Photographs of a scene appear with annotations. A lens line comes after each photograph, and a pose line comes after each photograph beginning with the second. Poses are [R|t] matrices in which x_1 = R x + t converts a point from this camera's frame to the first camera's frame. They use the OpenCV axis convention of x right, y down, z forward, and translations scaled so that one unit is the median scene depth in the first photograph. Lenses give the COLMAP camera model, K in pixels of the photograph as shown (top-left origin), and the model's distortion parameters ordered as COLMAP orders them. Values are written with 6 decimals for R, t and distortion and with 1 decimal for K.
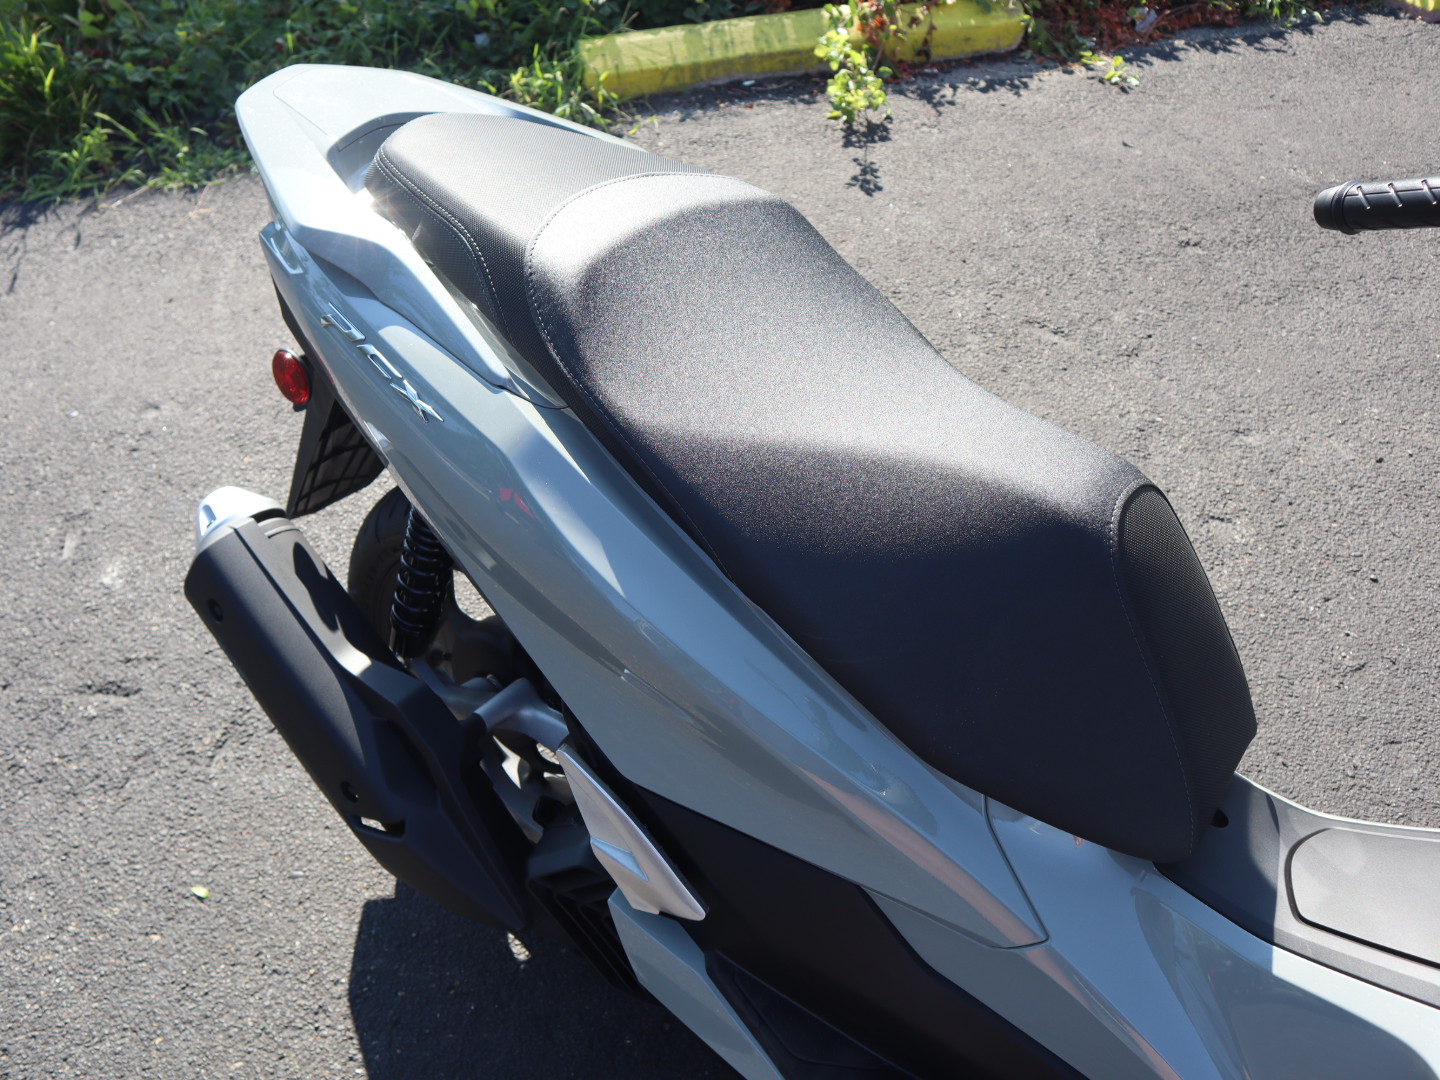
lens RADIAL K [[1123.0, 0, 713.3], [0, 1123.0, 541.9], [0, 0, 1]] dist [-0.114705, 0.065252]
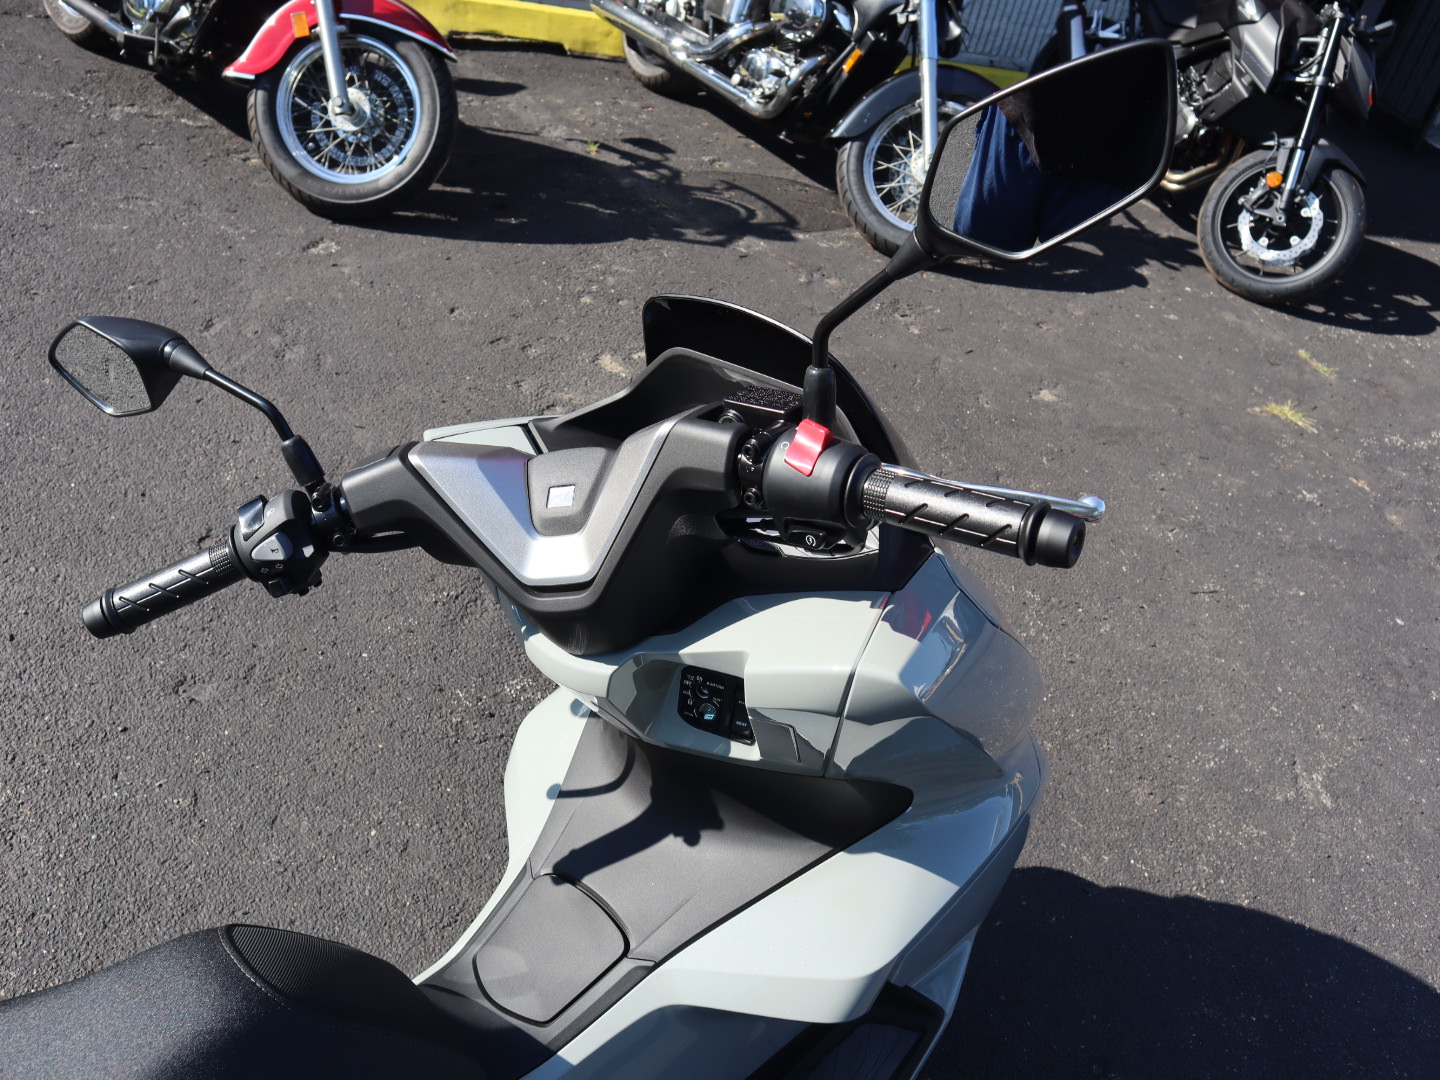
lens RADIAL K [[1123.0, 0, 720.2], [0, 1123.0, 538.6], [0, 0, 1]] dist [-0.114705, 0.065252]
pose [[0.120829, -0.565666, 0.815734, -0.043378], [0.554218, 0.720197, 0.417324, -0.121336], [-0.823555, 0.401670, 0.400523, 0.014209]]
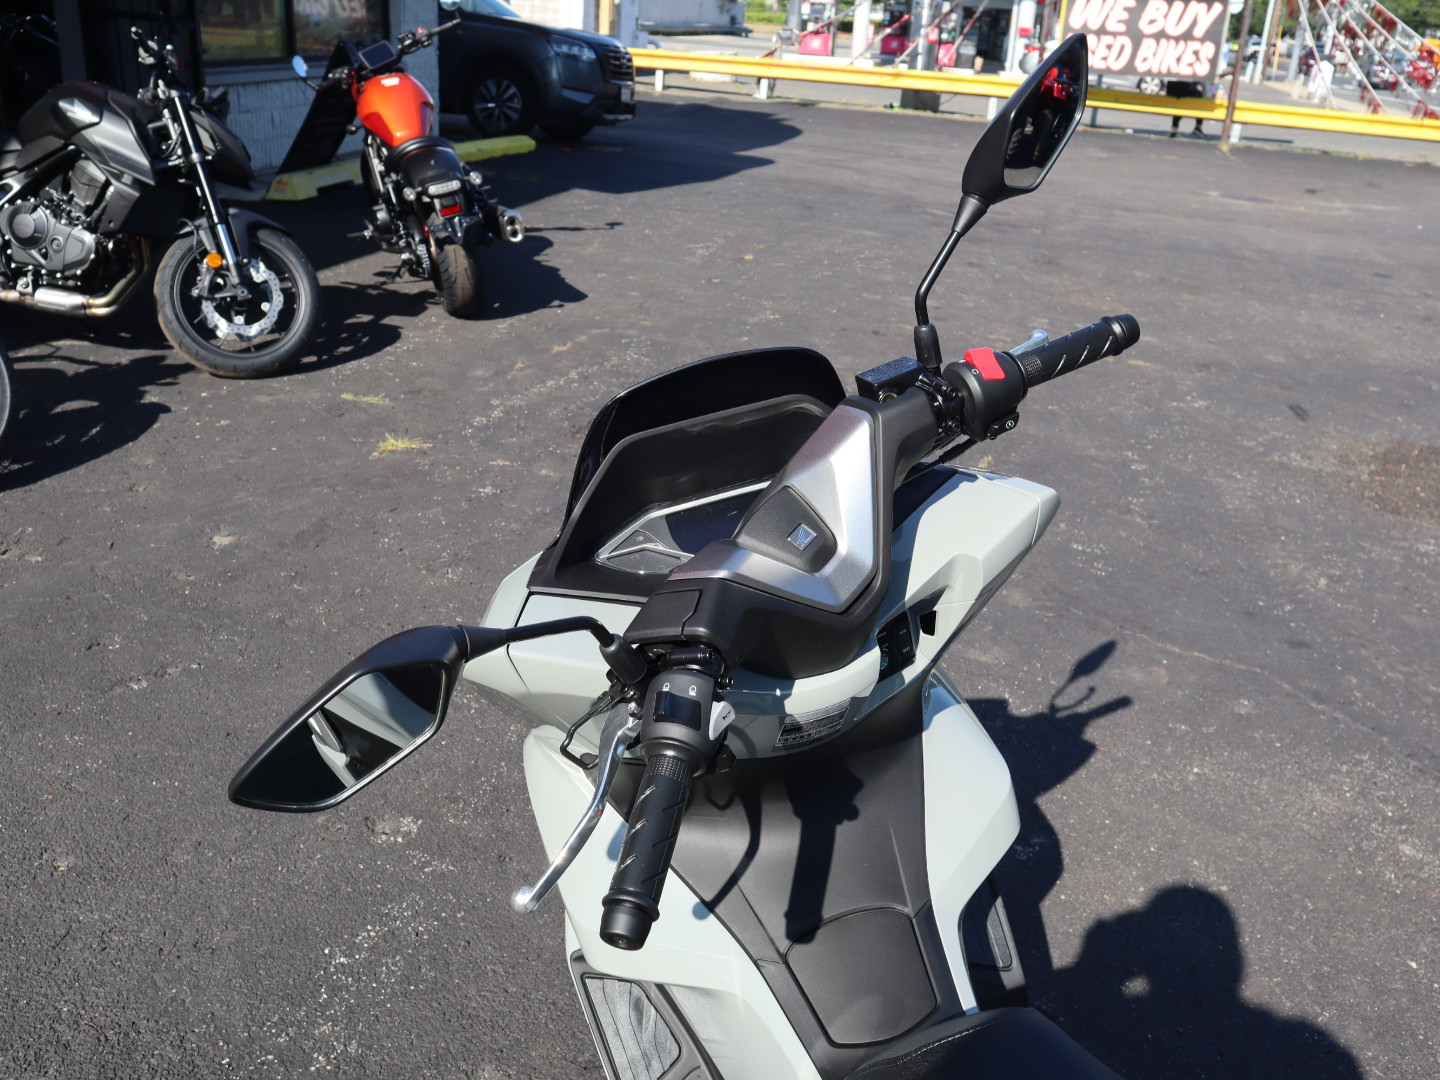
lens RADIAL K [[1263.1, 0, 733.7], [0, 1263.1, 537.1], [0, 0, 1]] dist [-0.078861, 0.049407]
pose [[-0.818707, -0.243203, 0.520165, 0.015447], [0.371546, 0.466312, 0.802812, -0.313141], [-0.437805, 0.850533, -0.291412, 0.252692]]
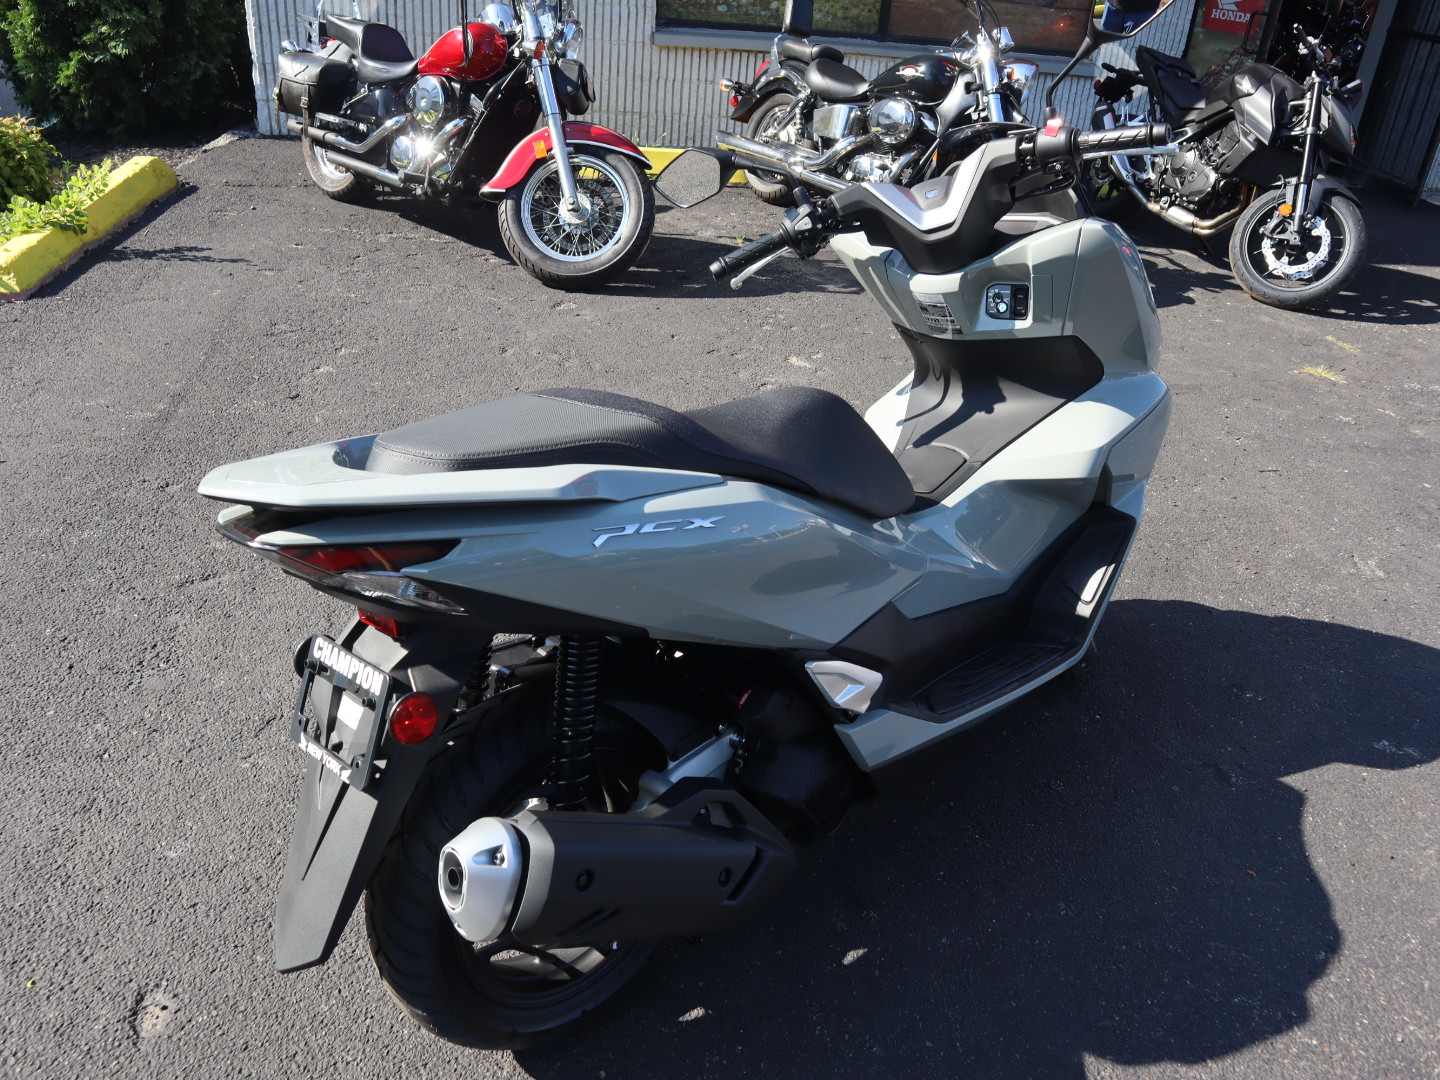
lens RADIAL K [[1123.0, 0, 722.8], [0, 1123.0, 541.4], [0, 0, 1]] dist [-0.114705, 0.065252]
pose [[0.130116, -0.444803, 0.886126, -0.433180], [0.634004, 0.724458, 0.270556, -0.133149], [-0.762305, 0.526603, 0.376271, 0.108666]]
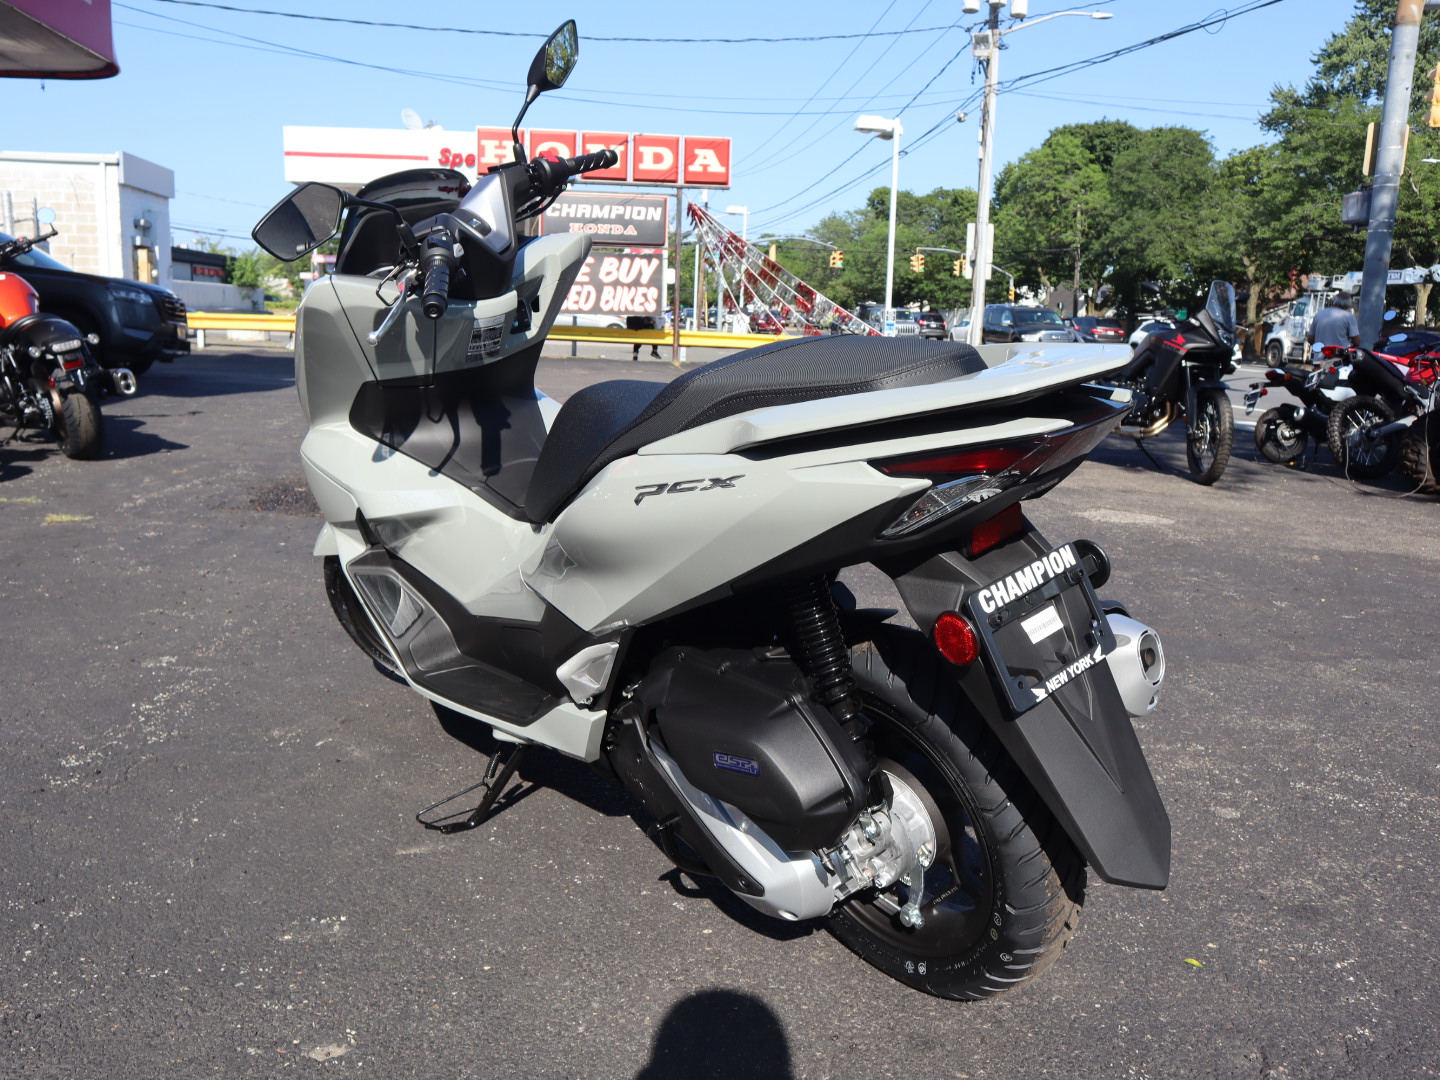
lens RADIAL K [[1106.0, 0, 713.1], [0, 1106.0, 544.7], [0, 0, 1]] dist [-0.104556, 0.060930]
pose [[-0.976530, -0.053295, 0.208683, -0.087719], [0.141530, 0.571562, 0.808261, -0.403044], [-0.162352, 0.818826, -0.550605, 0.599452]]
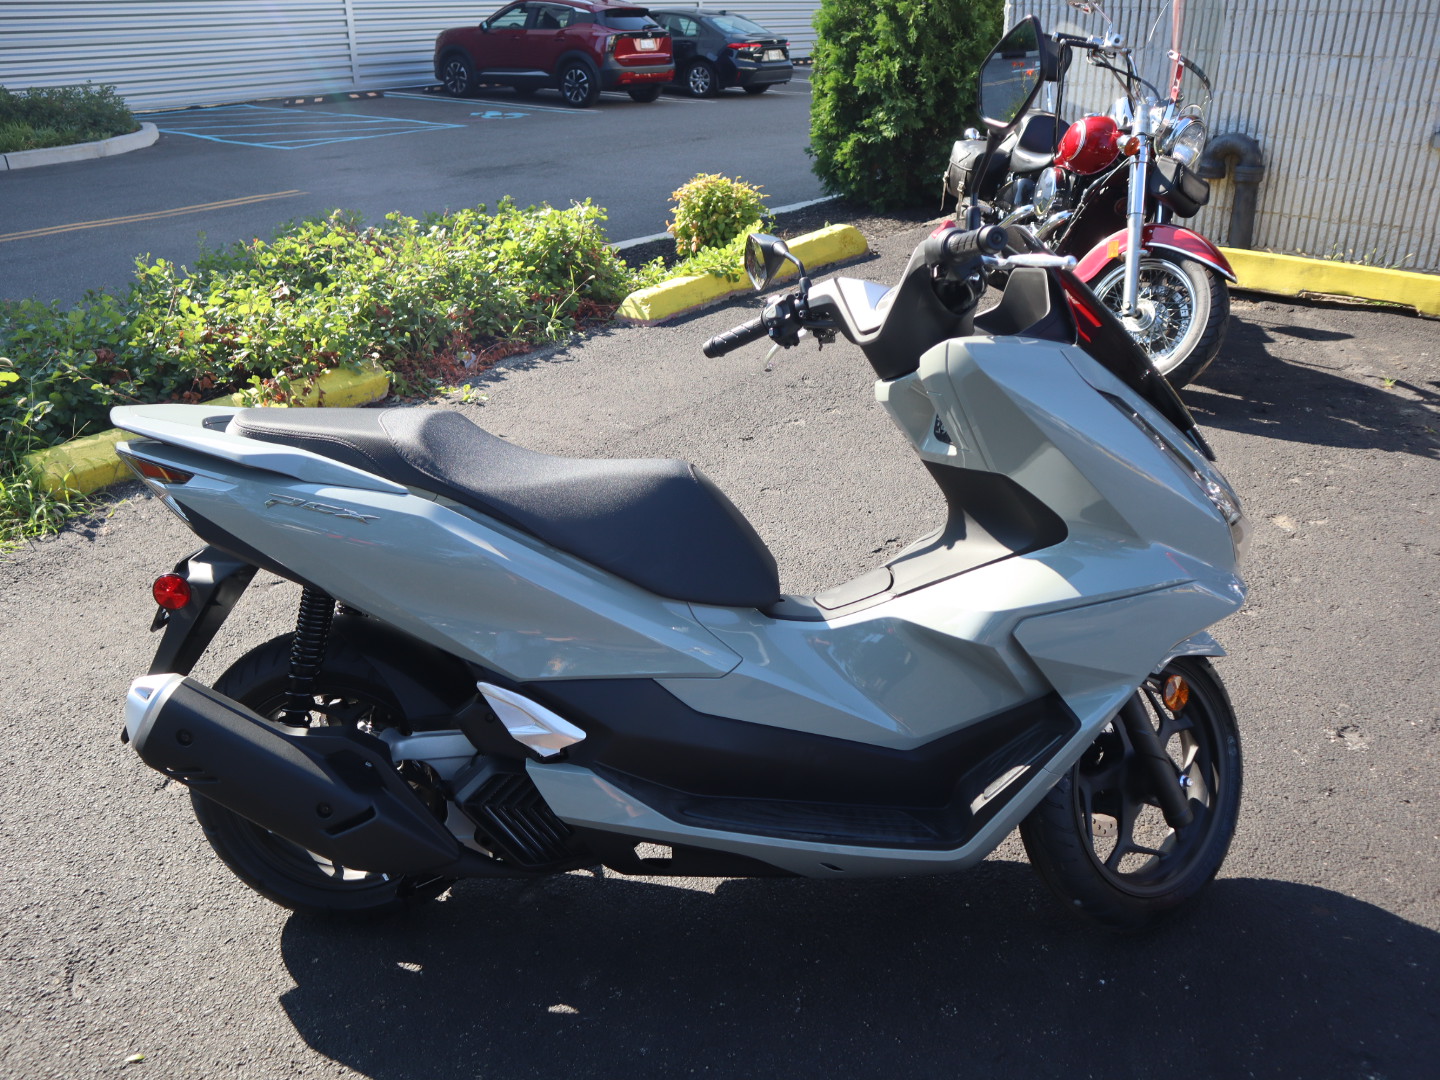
lens RADIAL K [[1186.1, 0, 711.7], [0, 1186.1, 540.8], [0, 0, 1]] dist [-0.095363, 0.053010]
pose [[0.797355, -0.232741, 0.556827, -0.240133], [0.406001, 0.889516, -0.209581, 0.151754], [-0.446529, 0.393182, 0.803753, -0.225803]]
